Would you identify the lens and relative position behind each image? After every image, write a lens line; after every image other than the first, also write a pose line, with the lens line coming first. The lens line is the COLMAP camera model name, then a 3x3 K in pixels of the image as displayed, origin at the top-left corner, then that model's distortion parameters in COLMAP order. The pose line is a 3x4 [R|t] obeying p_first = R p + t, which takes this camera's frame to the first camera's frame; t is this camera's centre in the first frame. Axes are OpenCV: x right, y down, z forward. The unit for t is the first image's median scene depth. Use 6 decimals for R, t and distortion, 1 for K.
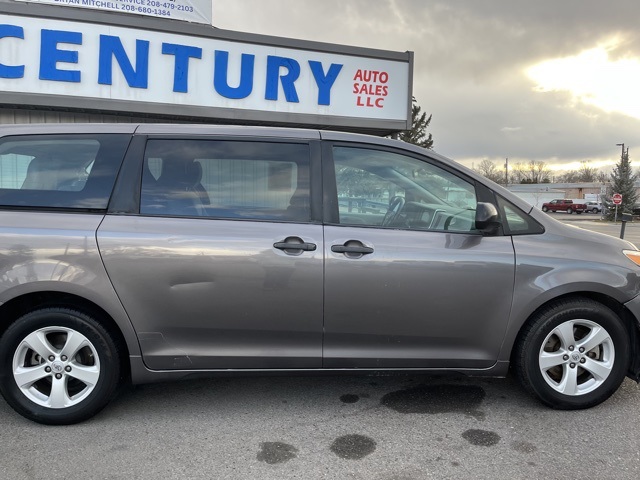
lens RADIAL K [[493.1, 0, 321.2], [0, 493.1, 239.8], [0, 0, 1]] dist [0.068203, -0.084459]
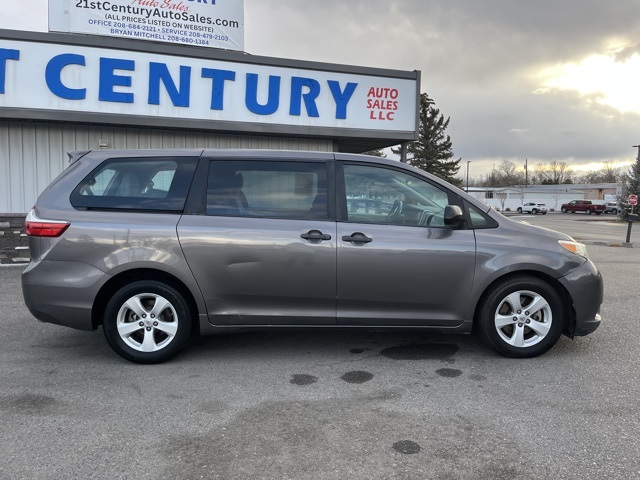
lens RADIAL K [[493.1, 0, 329.6], [0, 493.1, 237.0], [0, 0, 1]] dist [0.068203, -0.084459]
pose [[0.999714, -0.000600, -0.023896, 0.017132], [0.000402, 0.999966, -0.008277, 0.023242], [0.023900, 0.008265, 0.999680, -0.366844]]
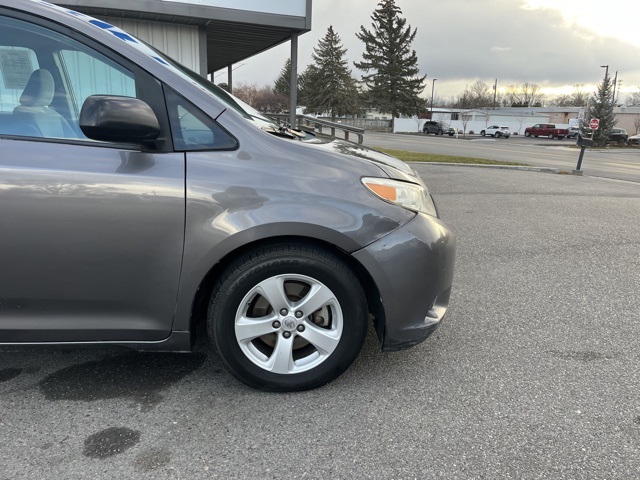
lens RADIAL K [[493.1, 0, 331.4], [0, 493.1, 240.4], [0, 0, 1]] dist [0.068203, -0.084459]
pose [[0.999012, 0.011534, 0.042918, 0.537073], [-0.018091, 0.987640, 0.155690, 0.001156], [-0.040592, -0.156312, 0.986873, 0.304942]]
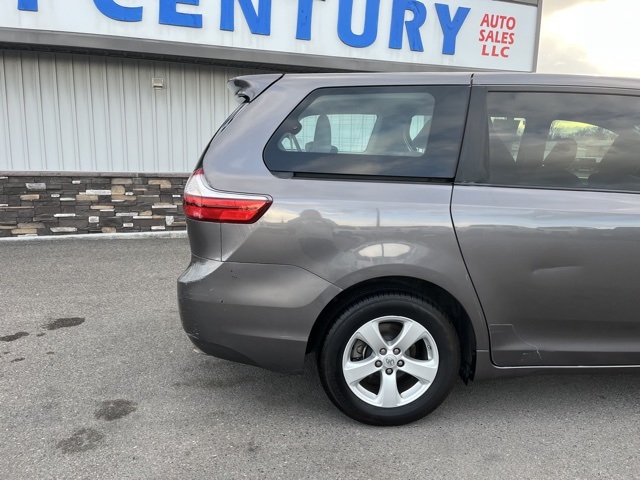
lens RADIAL K [[493.1, 0, 324.5], [0, 493.1, 244.5], [0, 0, 1]] dist [0.068203, -0.084459]
pose [[0.999987, 0.004932, -0.001566, -0.596466], [-0.004762, 0.995533, 0.094291, -0.026250], [0.002024, -0.094282, 0.995543, 0.150632]]
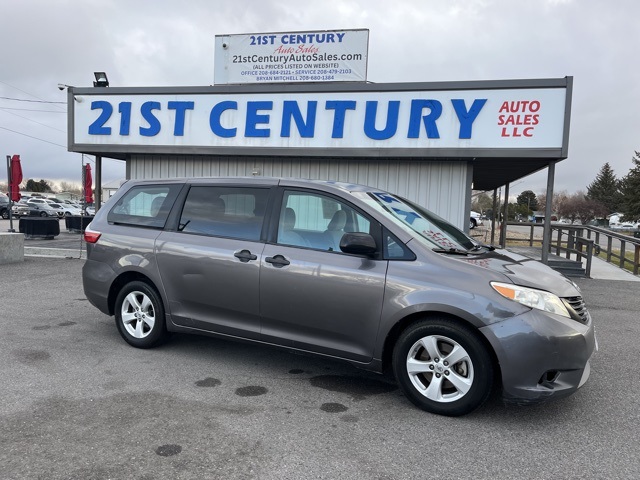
lens RADIAL K [[493.1, 0, 309.9], [0, 493.1, 240.8], [0, 0, 1]] dist [0.068203, -0.084459]
pose [[0.834972, 0.051442, -0.547883, 0.877095], [-0.075750, 0.996888, -0.021843, -0.015236], [0.545054, 0.059741, 0.836270, -0.158339]]
